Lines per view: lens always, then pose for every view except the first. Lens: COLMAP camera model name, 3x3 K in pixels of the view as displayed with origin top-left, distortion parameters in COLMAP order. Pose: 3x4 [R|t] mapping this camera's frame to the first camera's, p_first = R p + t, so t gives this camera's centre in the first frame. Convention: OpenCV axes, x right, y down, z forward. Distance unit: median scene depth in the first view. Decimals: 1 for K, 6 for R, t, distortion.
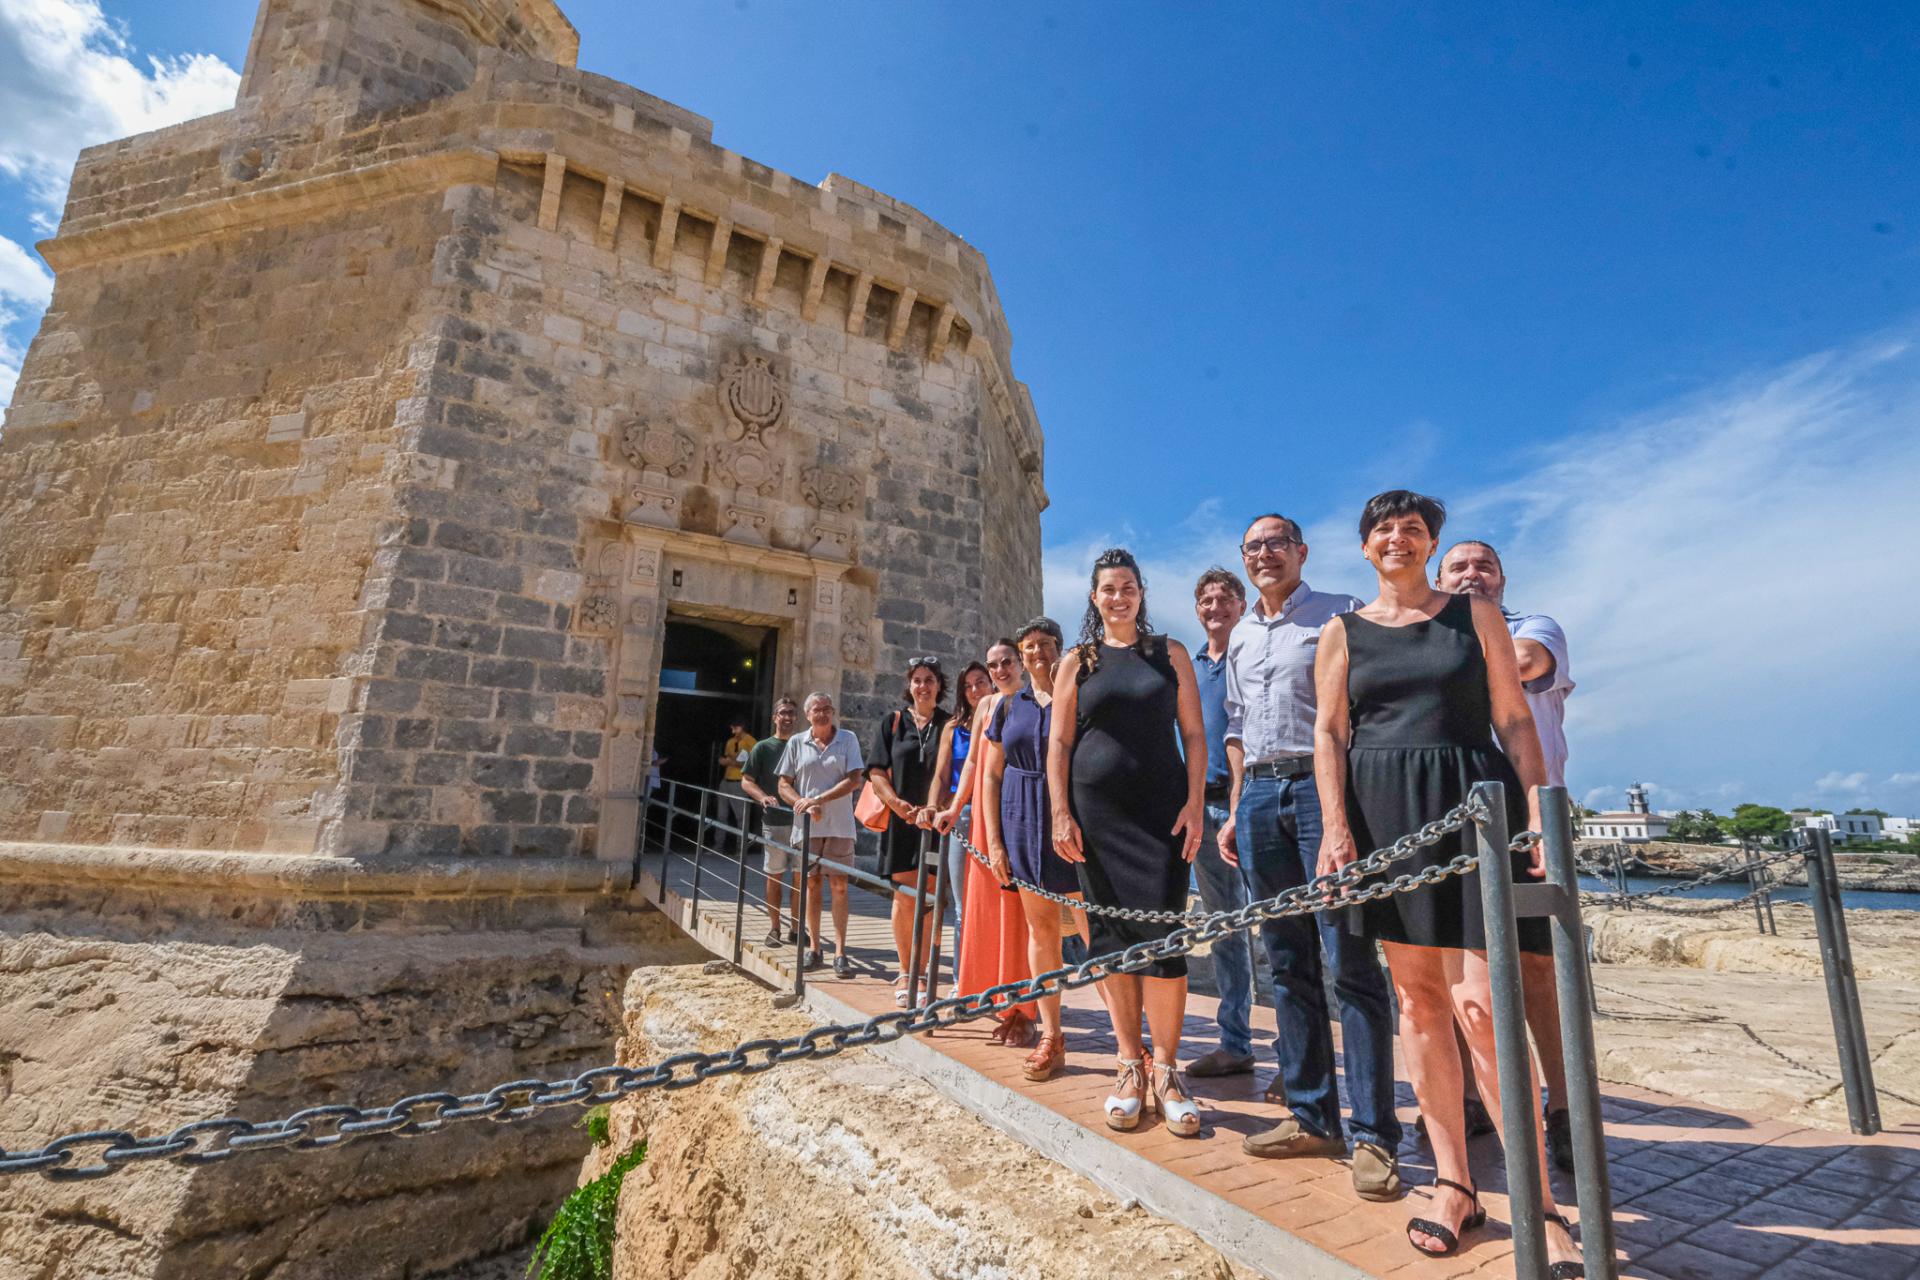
lens RADIAL K [[836.5, 0, 960.0], [0, 836.5, 640.0], [0, 0, 1]] dist [-0.001622, -0.000683]
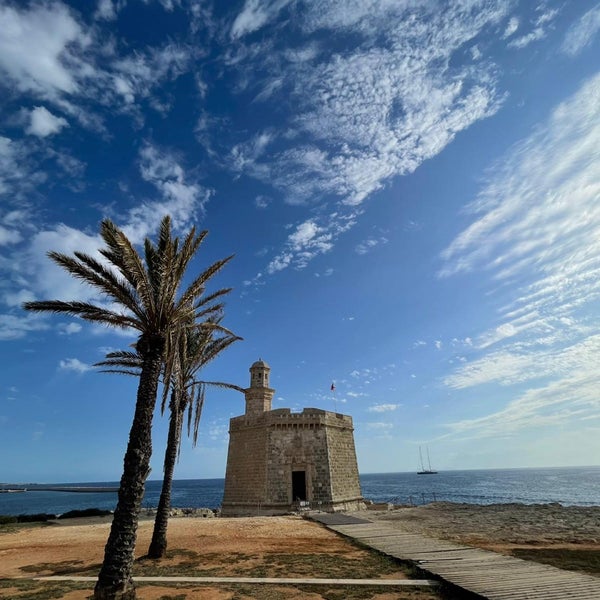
lens RADIAL K [[338.4, 0, 300.0], [0, 338.4, 300.0], [0, 0, 1]] dist [0.004431, 0.000021]
pose [[0.921007, -0.223099, -0.319333, 1.460928], [0.134072, 0.951216, -0.277873, -0.853400], [0.365748, 0.213109, 0.905987, -2.996266]]
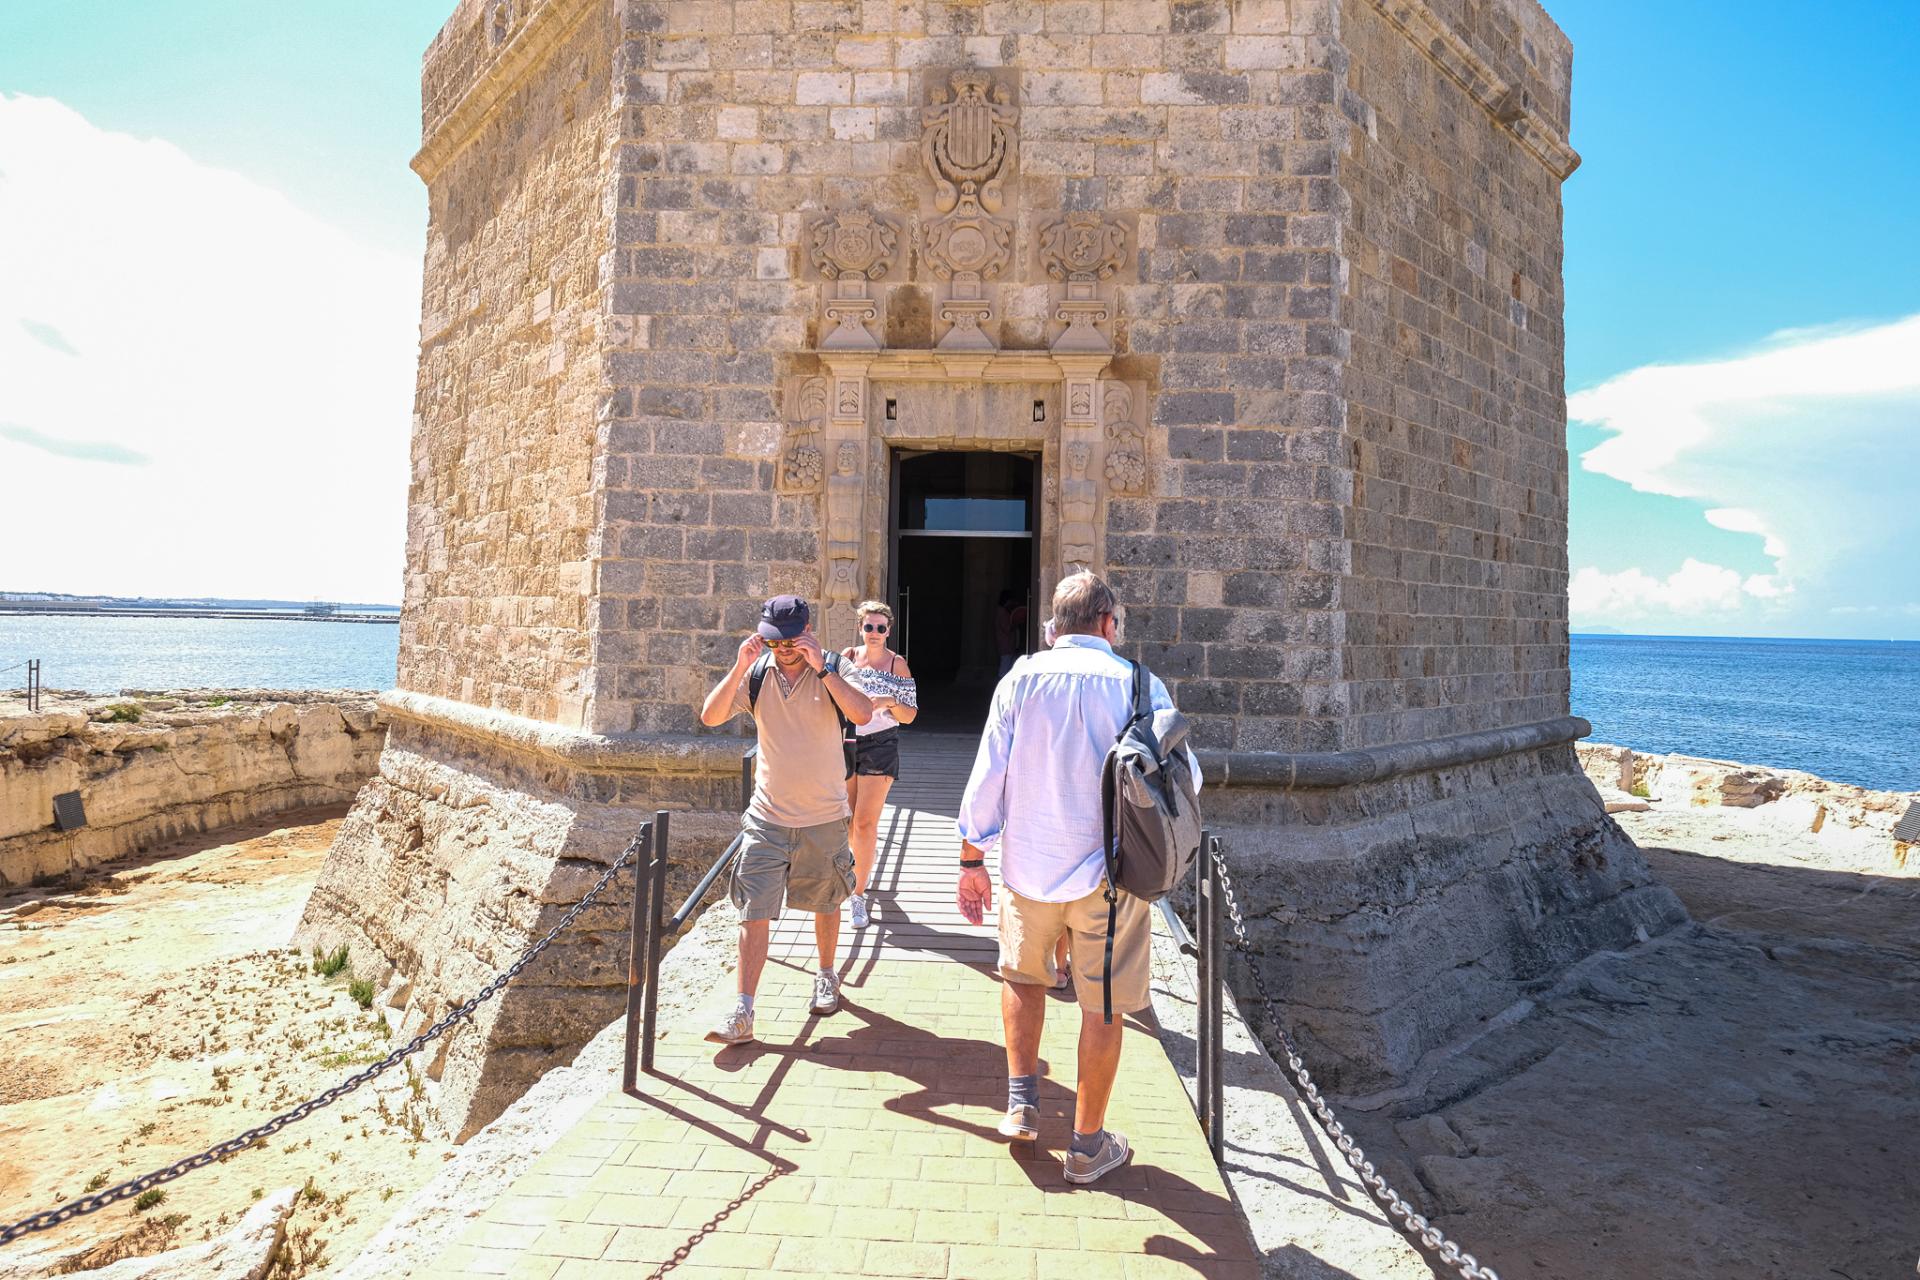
lens RADIAL K [[1030.0, 0, 960.0], [0, 1030.0, 640.0], [0, 0, 1]] dist [0.001440, 0.000479]
pose [[0.837389, 0.001727, -0.546604, 0.284968], [0.117224, 0.976161, 0.182669, -0.031681], [0.533889, -0.217040, 0.817225, 0.173301]]
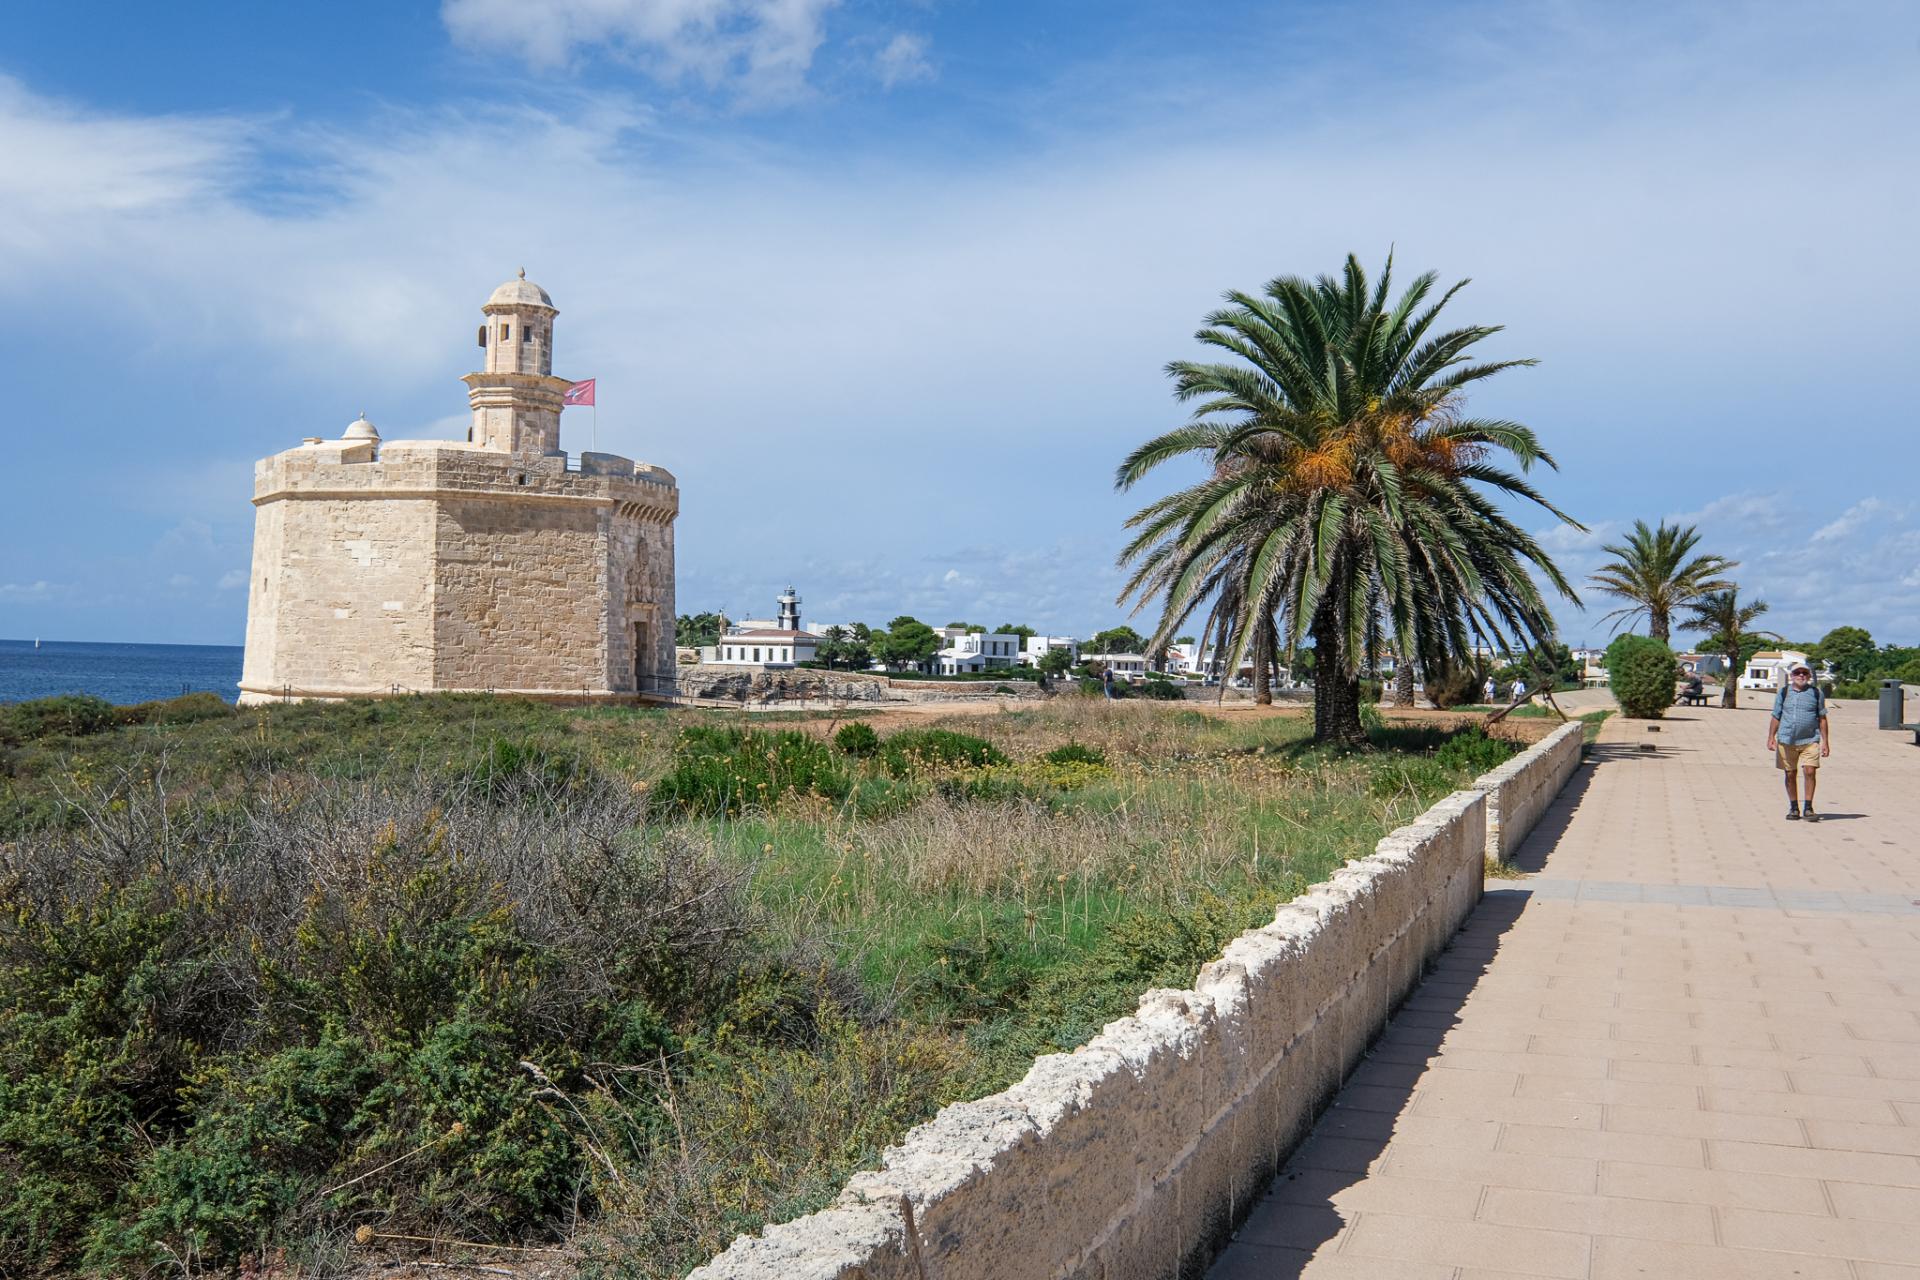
lens RADIAL K [[2037.8, 0, 960.0], [0, 2037.8, 640.0], [0, 0, 1]] dist [-0.000055, 0.002855]
pose [[0.720939, 0.002862, 0.692993, -5.650474], [-0.157102, 0.974632, 0.159412, -1.658355], [-0.674956, -0.223797, 0.703100, -6.402292]]
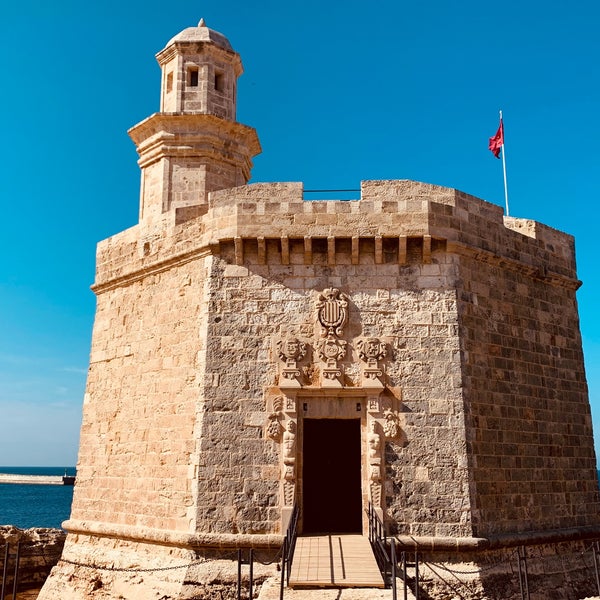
lens RADIAL K [[769.7, 0, 298.3], [0, 769.7, 283.4], [0, 0, 1]] dist [0.128199, -0.376792]
pose [[0.829108, -0.148191, -0.539091, 0.869524], [0.132220, 0.988852, -0.068476, -0.279338], [0.543229, -0.014505, 0.839459, -0.801664]]
